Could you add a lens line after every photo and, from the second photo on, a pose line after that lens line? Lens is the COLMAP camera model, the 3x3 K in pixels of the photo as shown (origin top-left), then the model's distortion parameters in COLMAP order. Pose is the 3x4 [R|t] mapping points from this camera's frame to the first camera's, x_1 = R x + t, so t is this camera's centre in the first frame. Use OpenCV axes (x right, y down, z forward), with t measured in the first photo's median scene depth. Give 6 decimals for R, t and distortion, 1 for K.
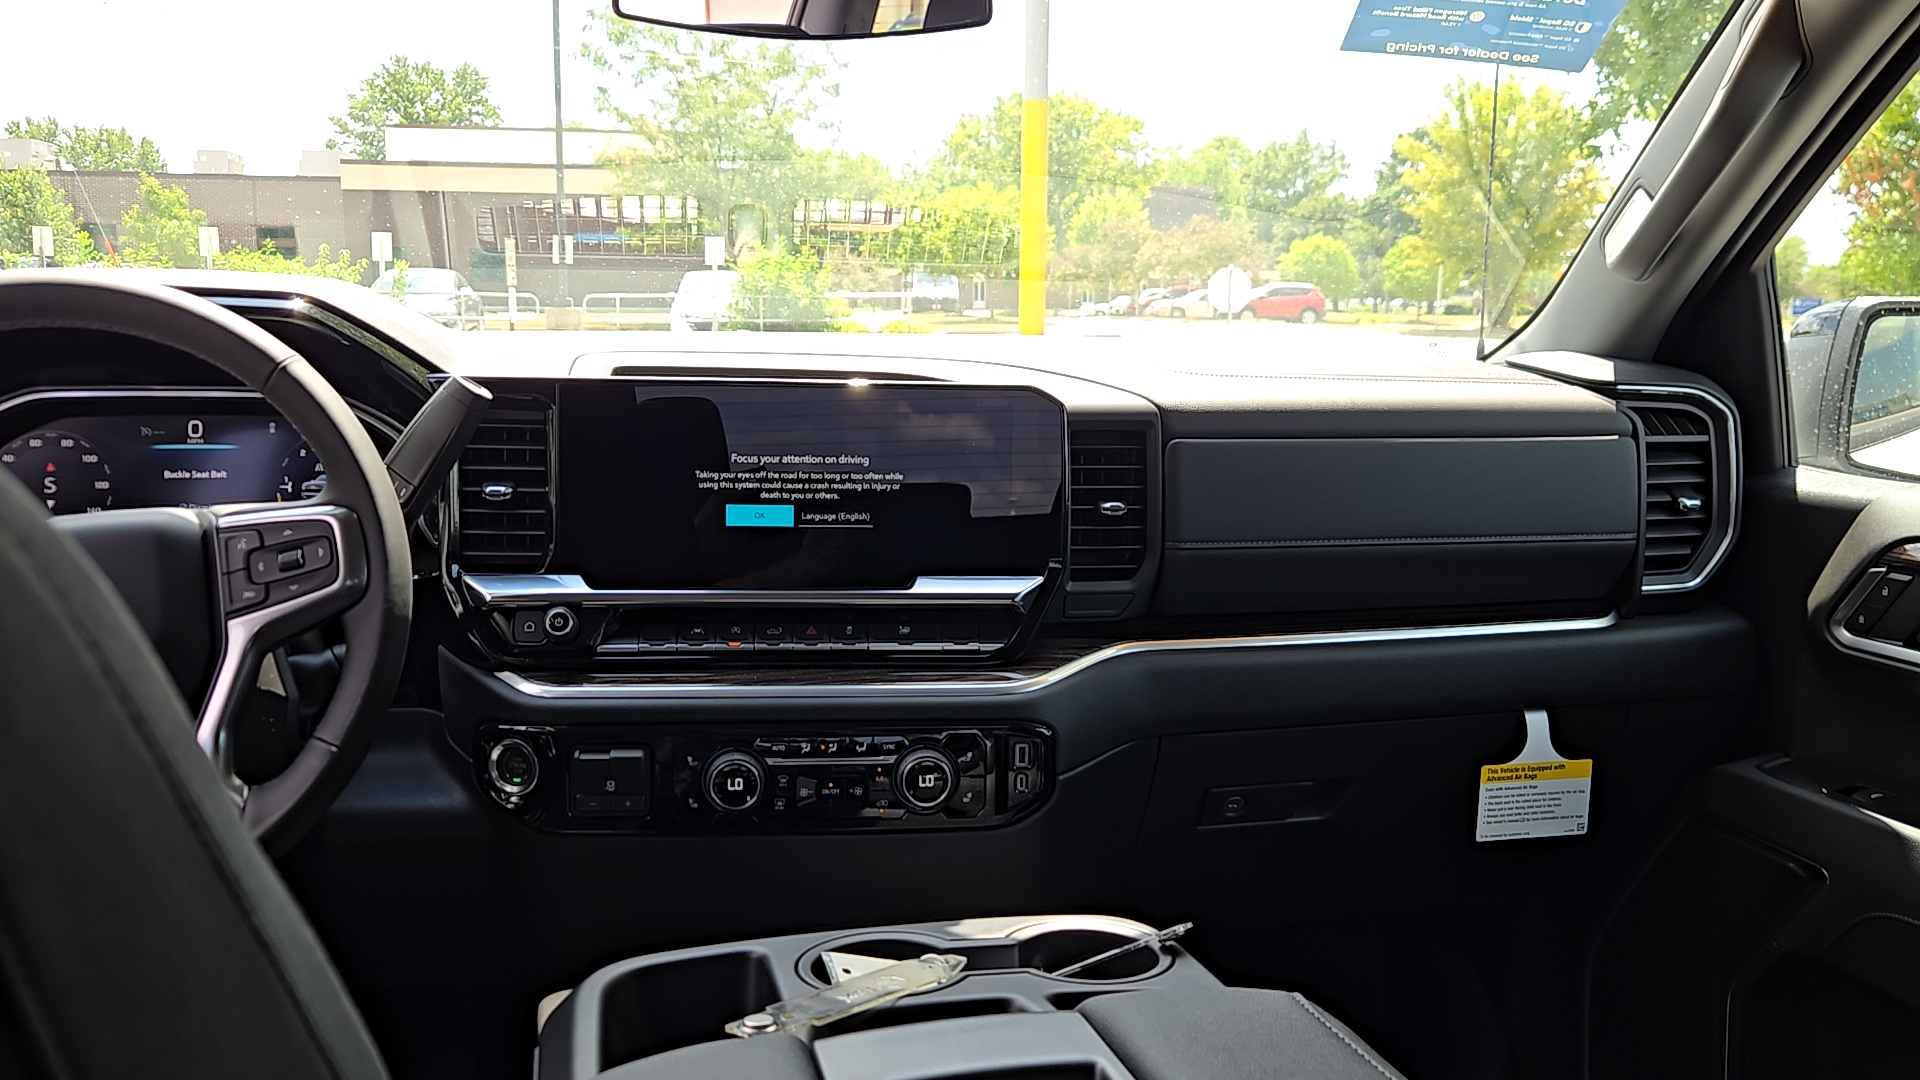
lens RADIAL K [[1606.2, 0, 1005.3], [0, 1606.2, 564.9], [0, 0, 1]] dist [0.012592, -0.010147]
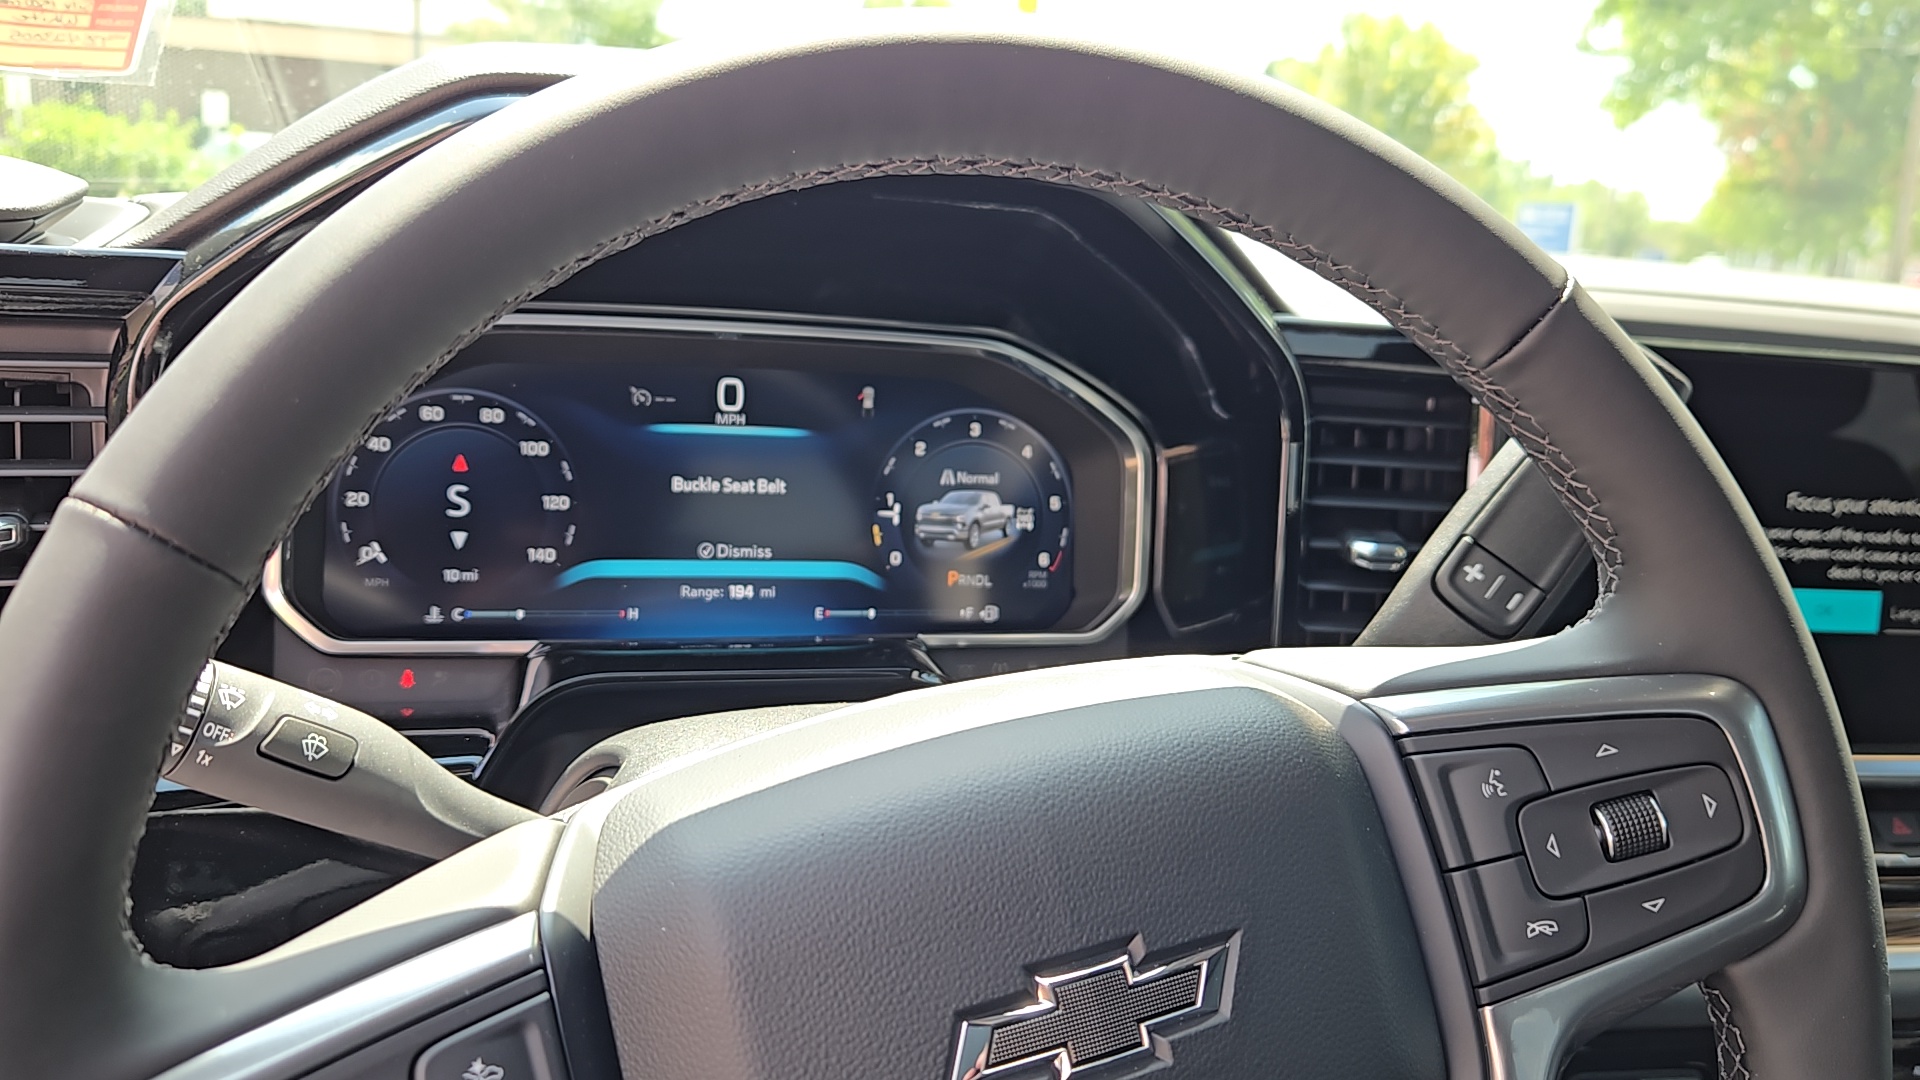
lens RADIAL K [[1606.2, 0, 970.2], [0, 1606.2, 556.4], [0, 0, 1]] dist [0.012592, -0.010147]
pose [[0.994025, 0.035780, 0.103125, -0.488329], [-0.040710, 0.998106, 0.046112, -0.061529], [-0.101280, -0.050035, 0.993599, 0.496915]]
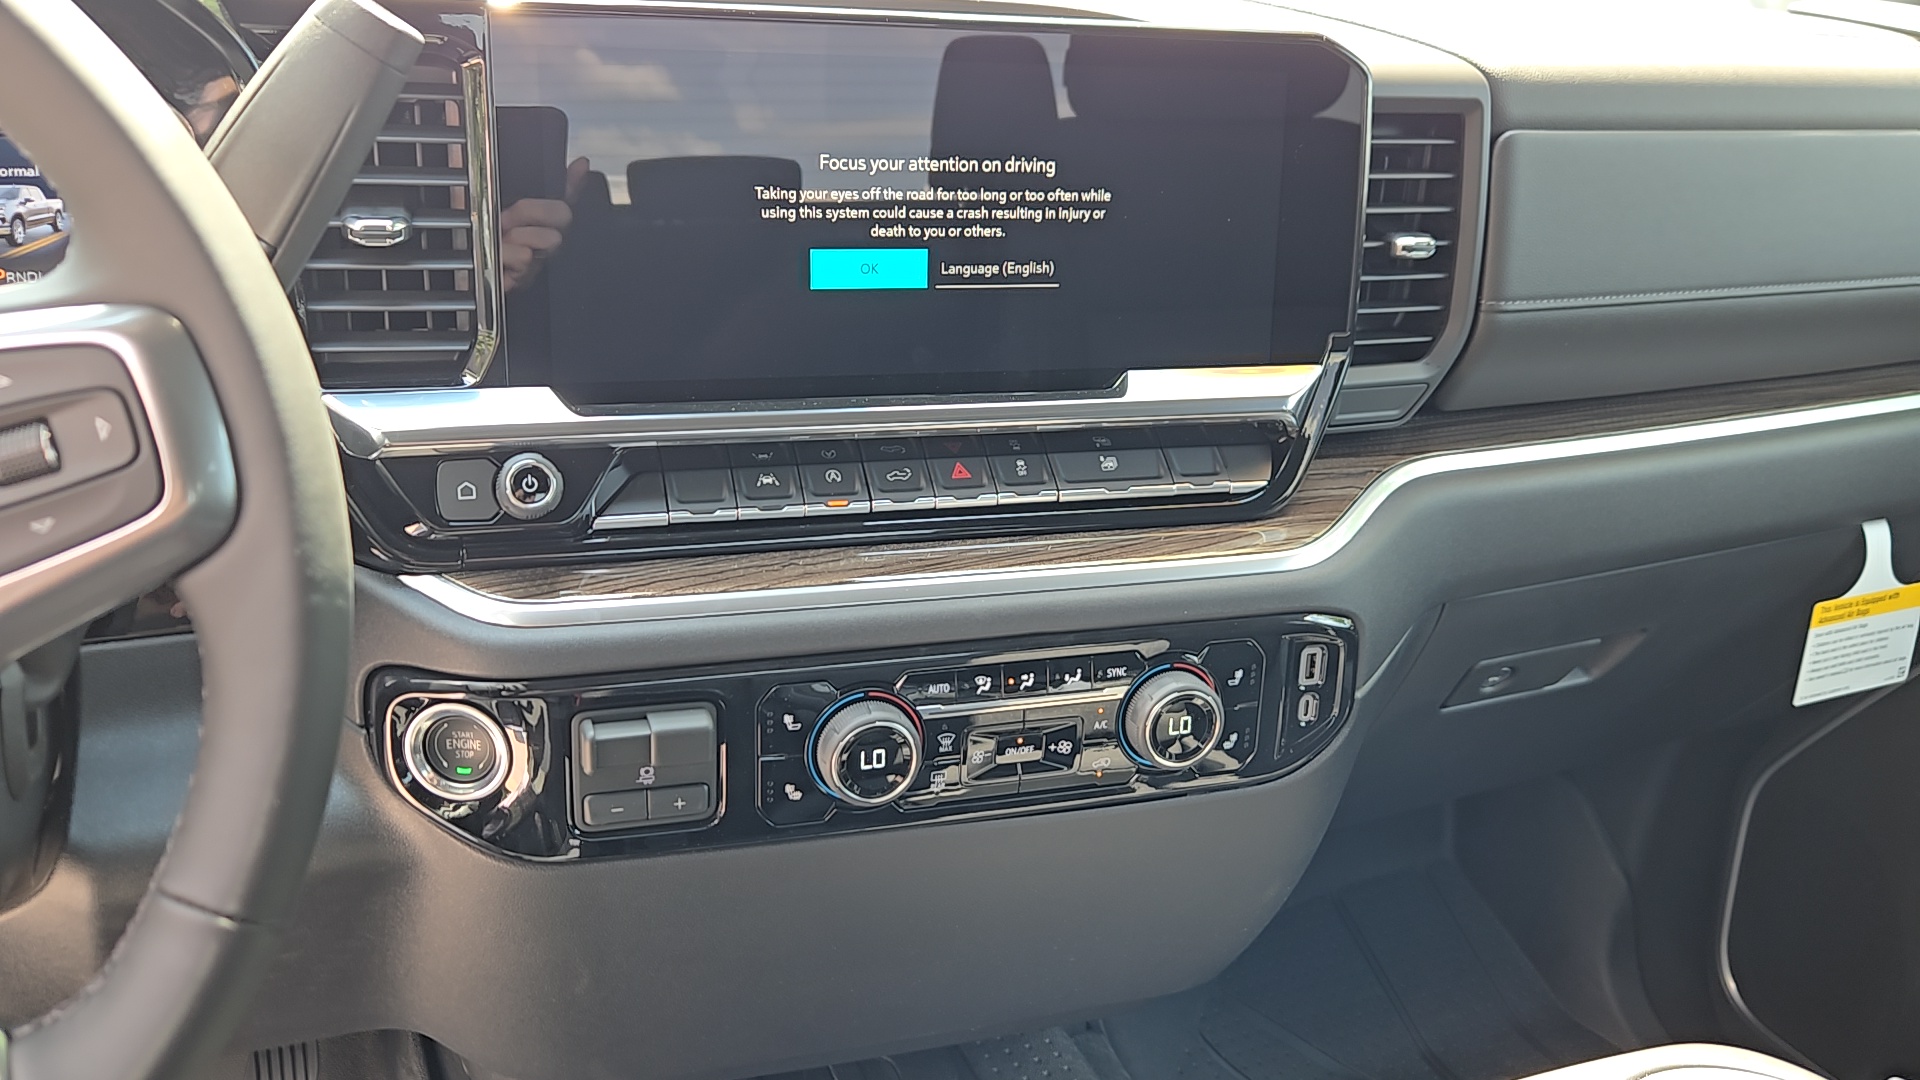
lens RADIAL K [[1606.2, 0, 956.2], [0, 1606.2, 526.4], [0, 0, 1]] dist [0.012592, -0.010147]
pose [[0.979429, -0.039485, 0.197889, -0.235766], [0.001143, 0.981739, 0.190230, -0.048705], [-0.201787, -0.186090, 0.961589, 0.443161]]
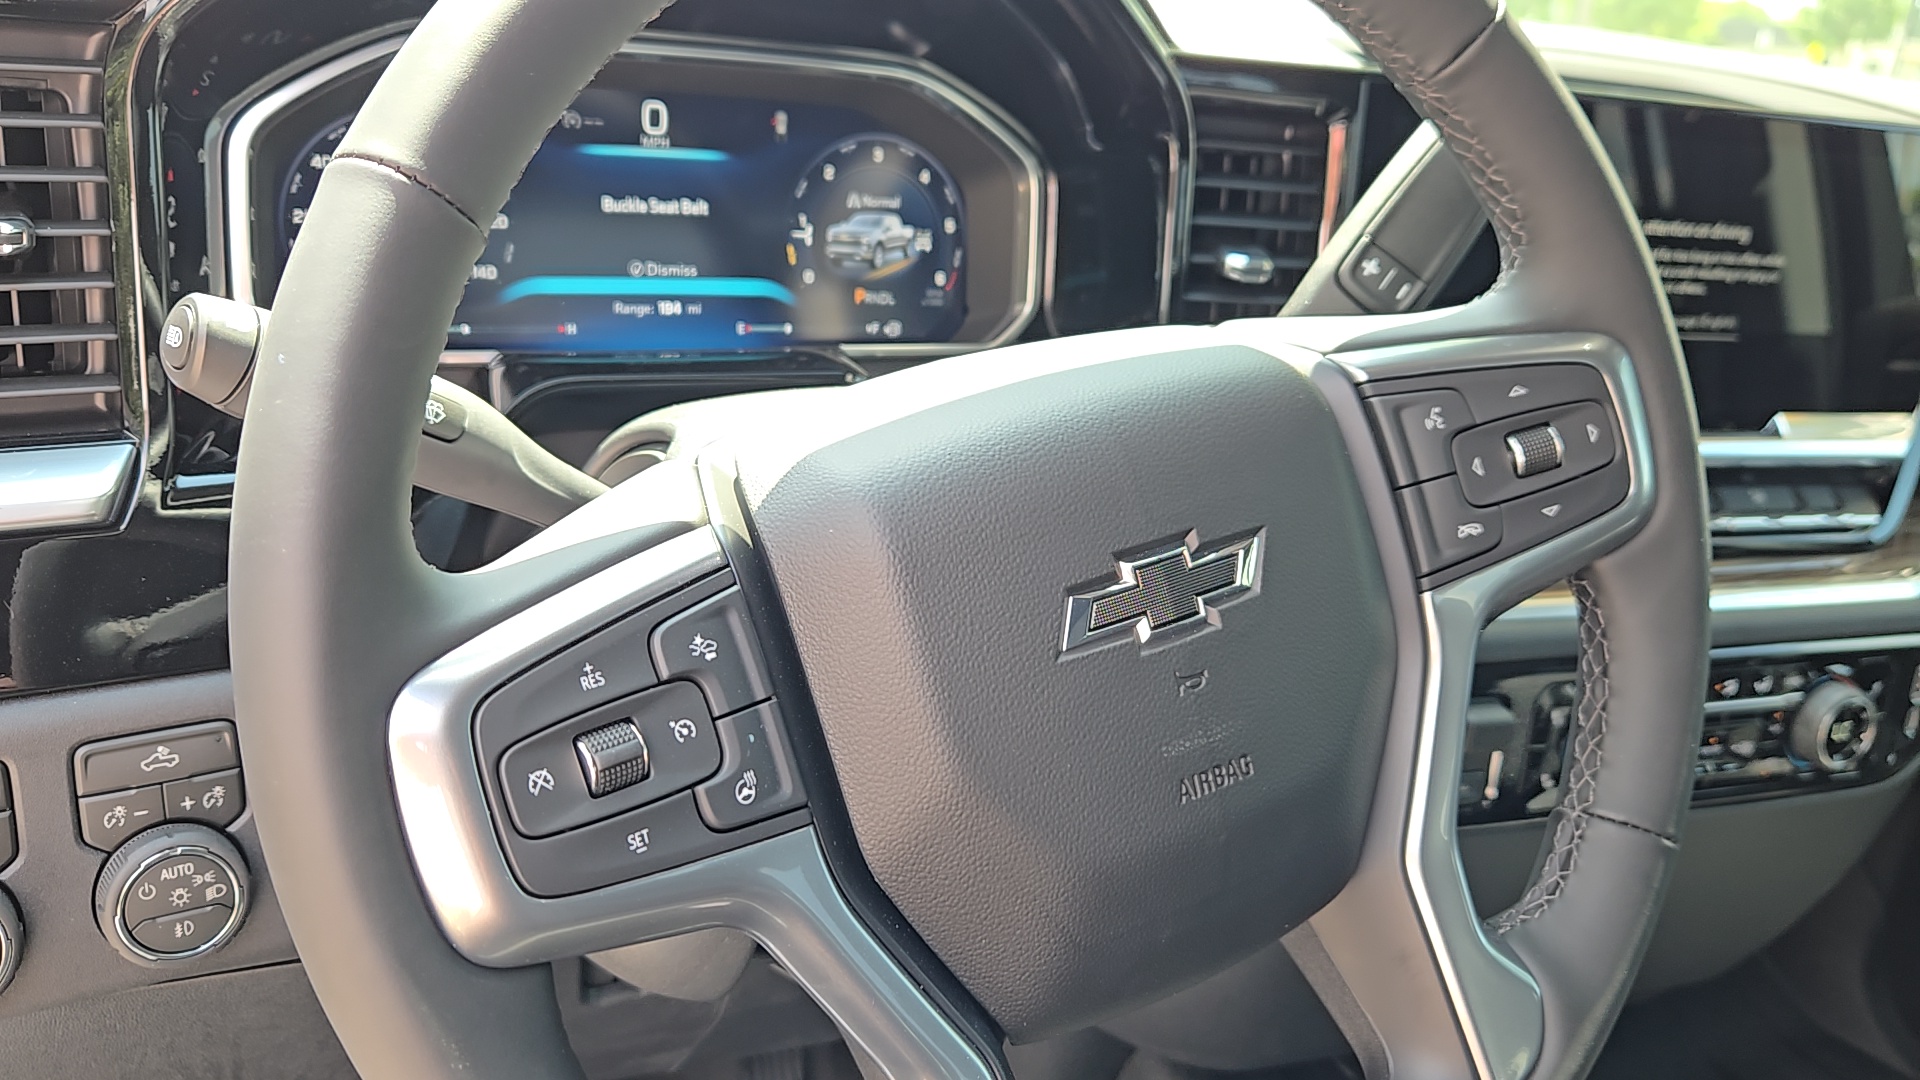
lens RADIAL K [[1606.2, 0, 948.3], [0, 1606.2, 541.7], [0, 0, 1]] dist [0.012592, -0.010147]
pose [[0.964866, -0.008820, 0.262595, -0.561678], [-0.037693, 0.984452, 0.171561, -0.042501], [-0.260025, -0.175431, 0.949532, 0.454512]]
